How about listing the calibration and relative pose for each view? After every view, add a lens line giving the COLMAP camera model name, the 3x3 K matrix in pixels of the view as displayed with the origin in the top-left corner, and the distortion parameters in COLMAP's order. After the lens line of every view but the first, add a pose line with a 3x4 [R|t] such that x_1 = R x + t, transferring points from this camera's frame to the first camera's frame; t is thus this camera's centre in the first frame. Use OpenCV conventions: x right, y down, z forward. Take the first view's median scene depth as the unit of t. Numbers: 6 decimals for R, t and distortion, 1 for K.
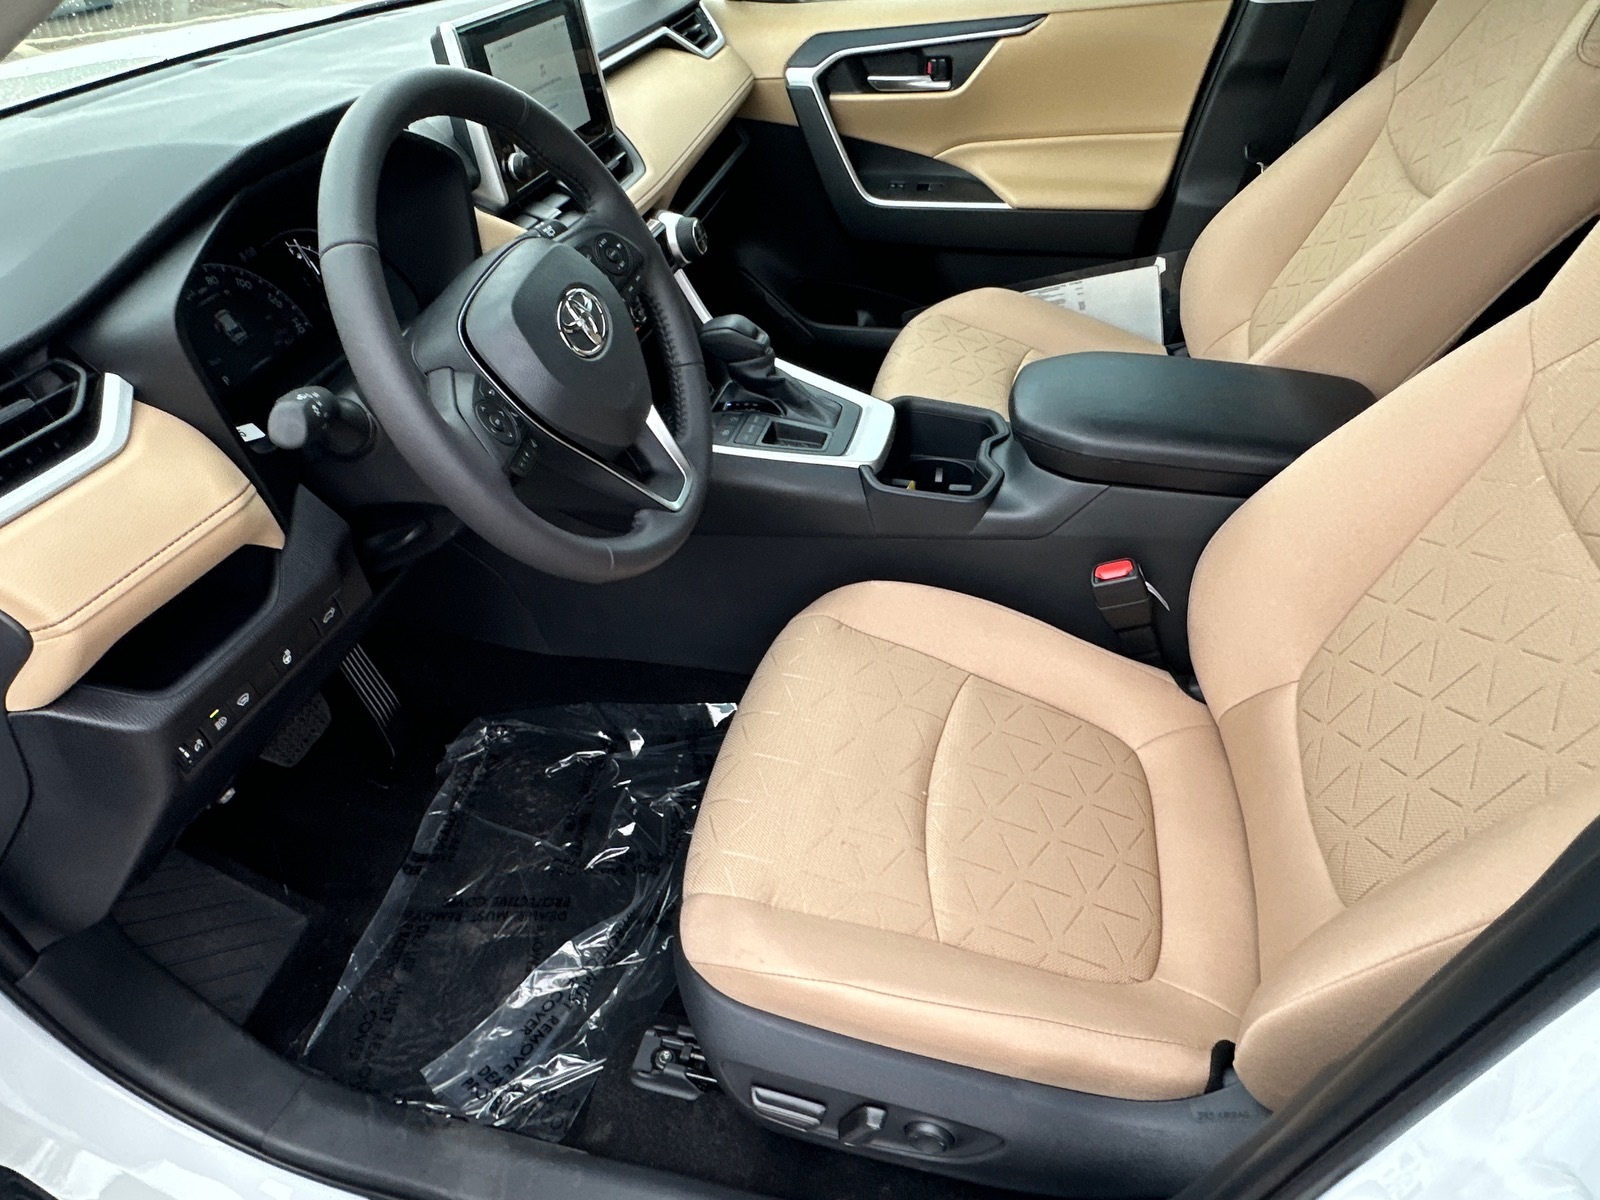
lens RADIAL K [[965.1, 0, 768.1], [0, 965.1, 622.1], [0, 0, 1]] dist [-0.005671, 0.000762]
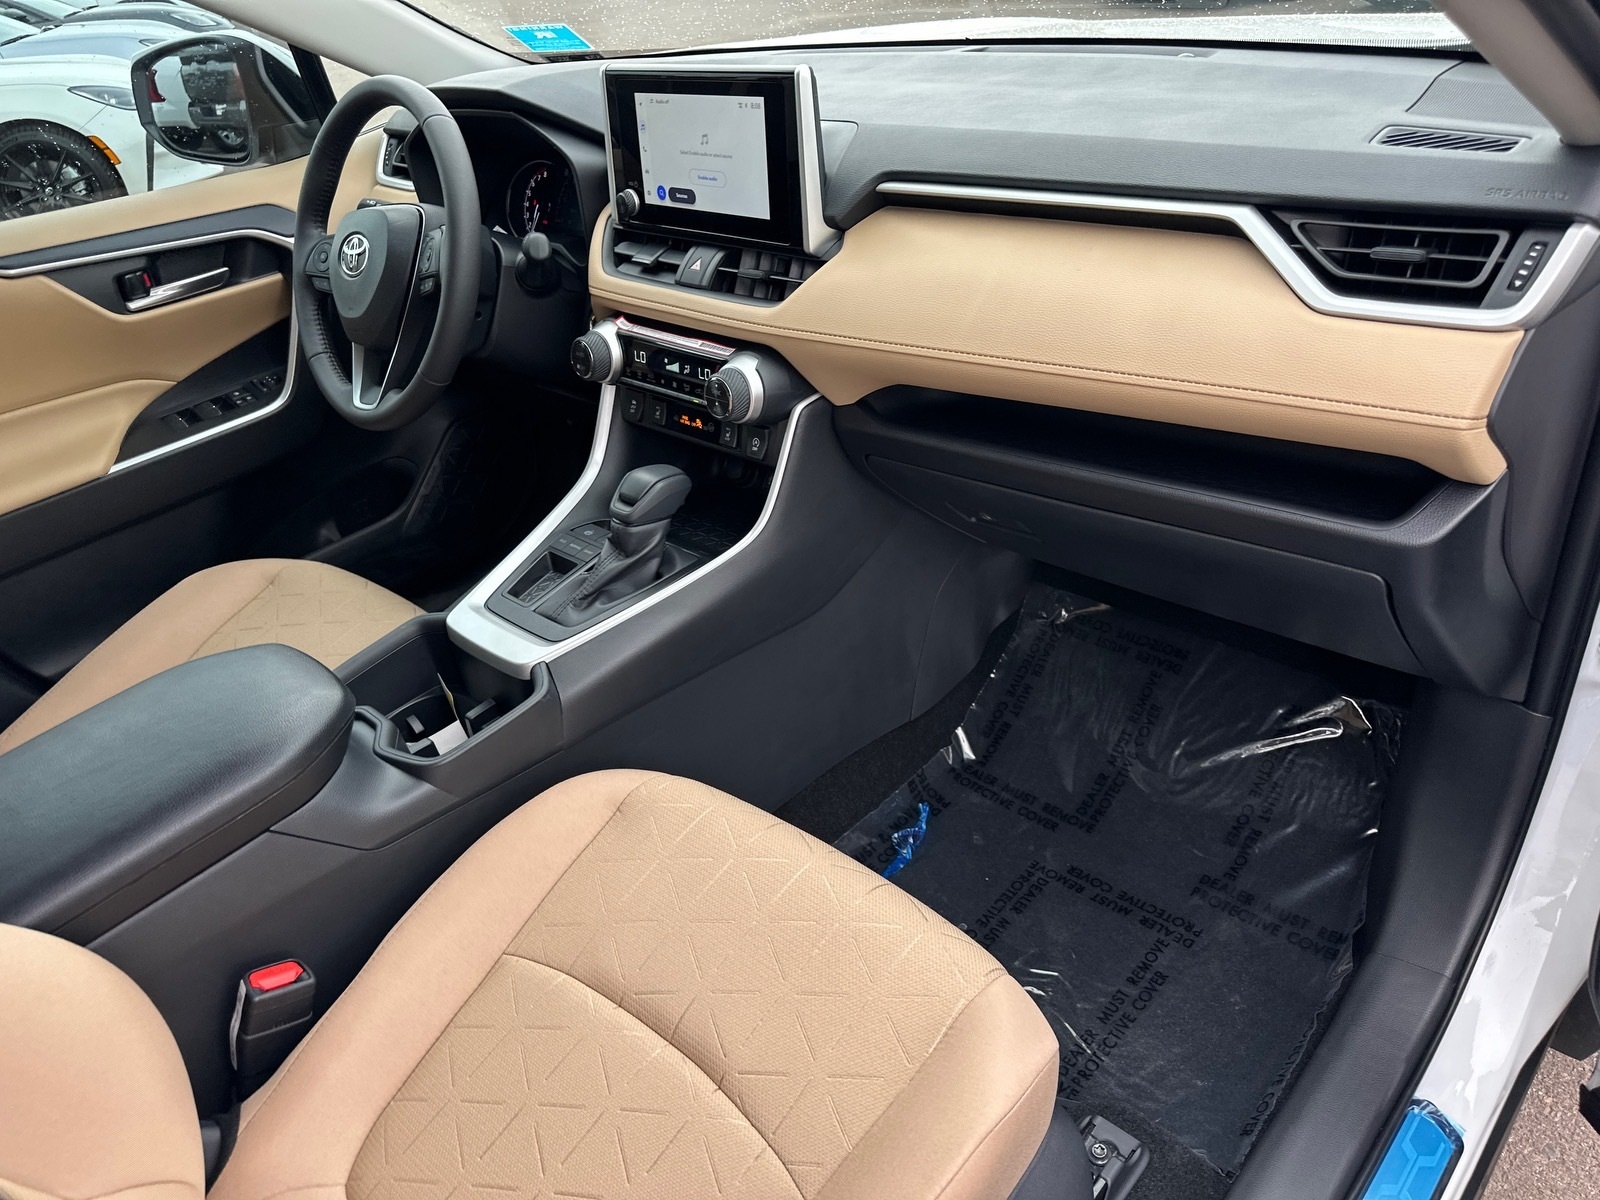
lens RADIAL K [[1118.0, 0, 834.7], [0, 1118.0, 600.9], [0, 0, 1]] dist [0.078934, -0.130927]
pose [[-0.455387, 0.563099, -0.689595, 0.651236], [-0.456857, 0.517010, 0.723866, -1.096416], [0.764137, 0.644685, 0.021816, 1.255302]]
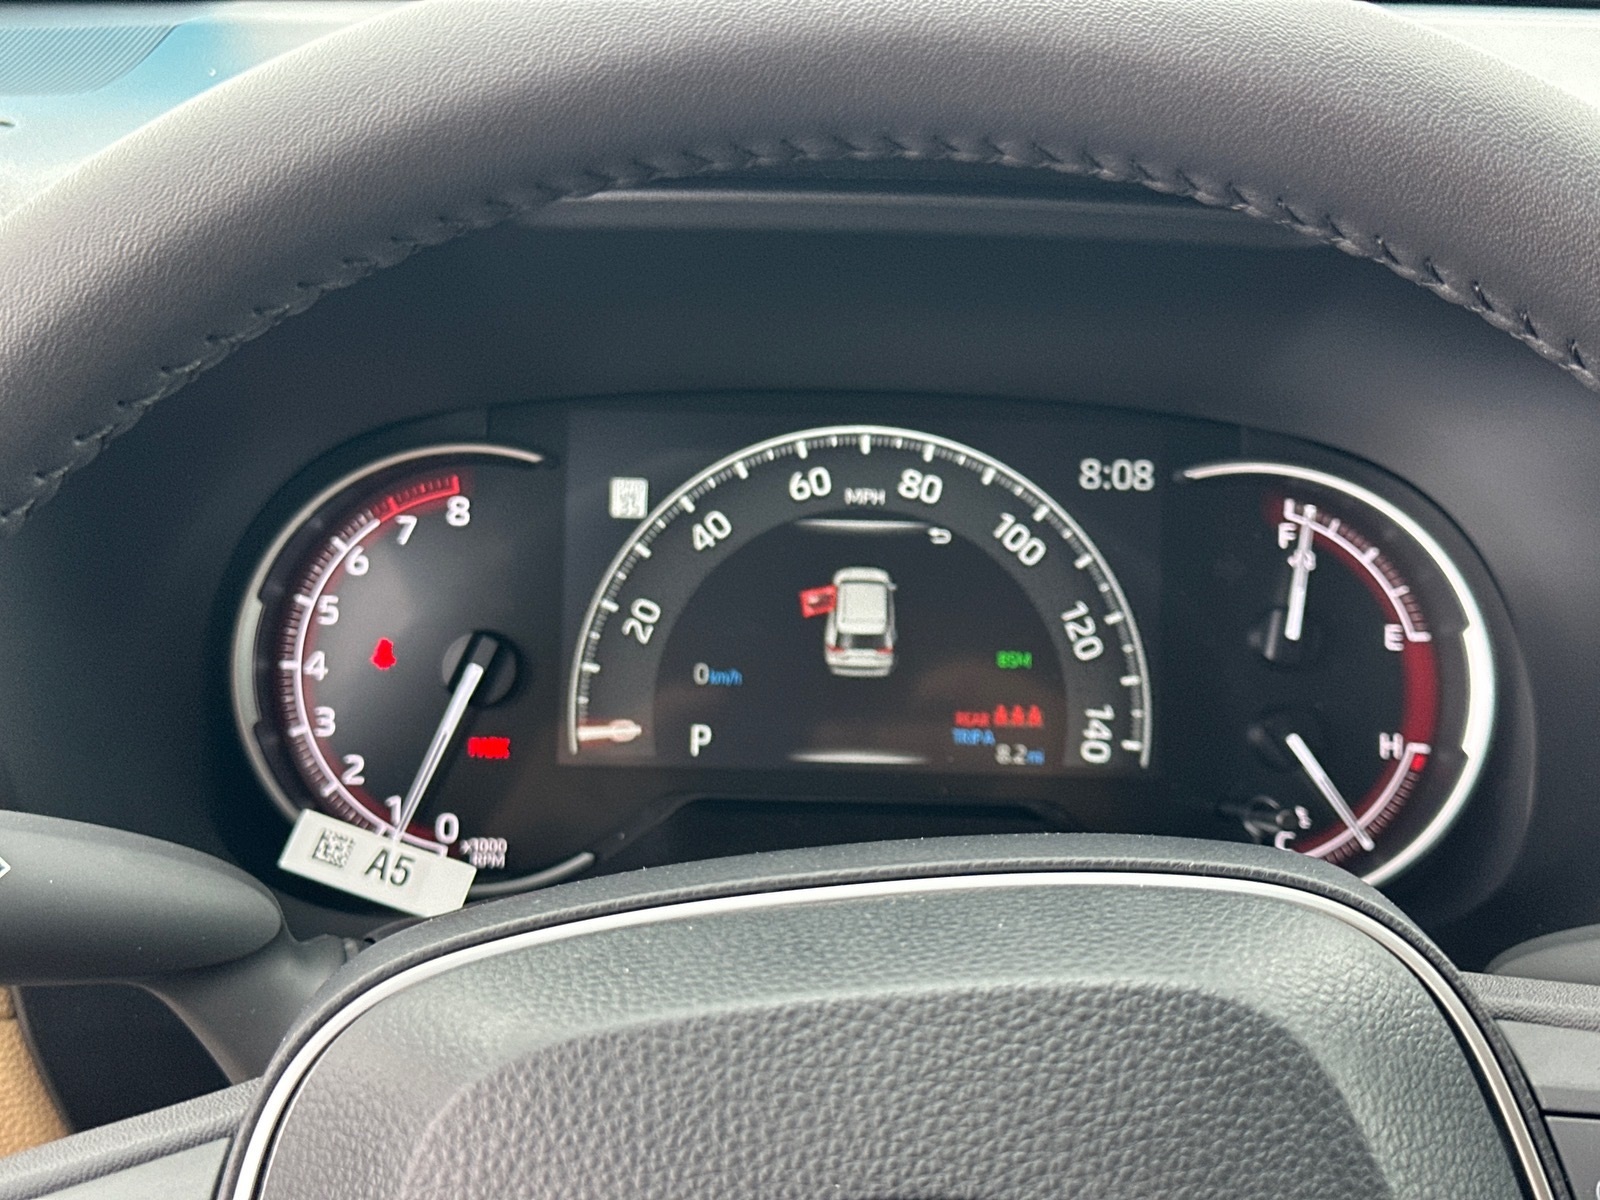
lens RADIAL K [[2413.5, 0, 849.5], [0, 2413.5, 602.3], [0, 0, 1]] dist [0.040494, 0.033111]
pose [[0.248247, 0.357007, -0.900510, 0.104770], [-0.652736, 0.748526, 0.116811, -0.301699], [0.715758, 0.558798, 0.418851, 0.504030]]
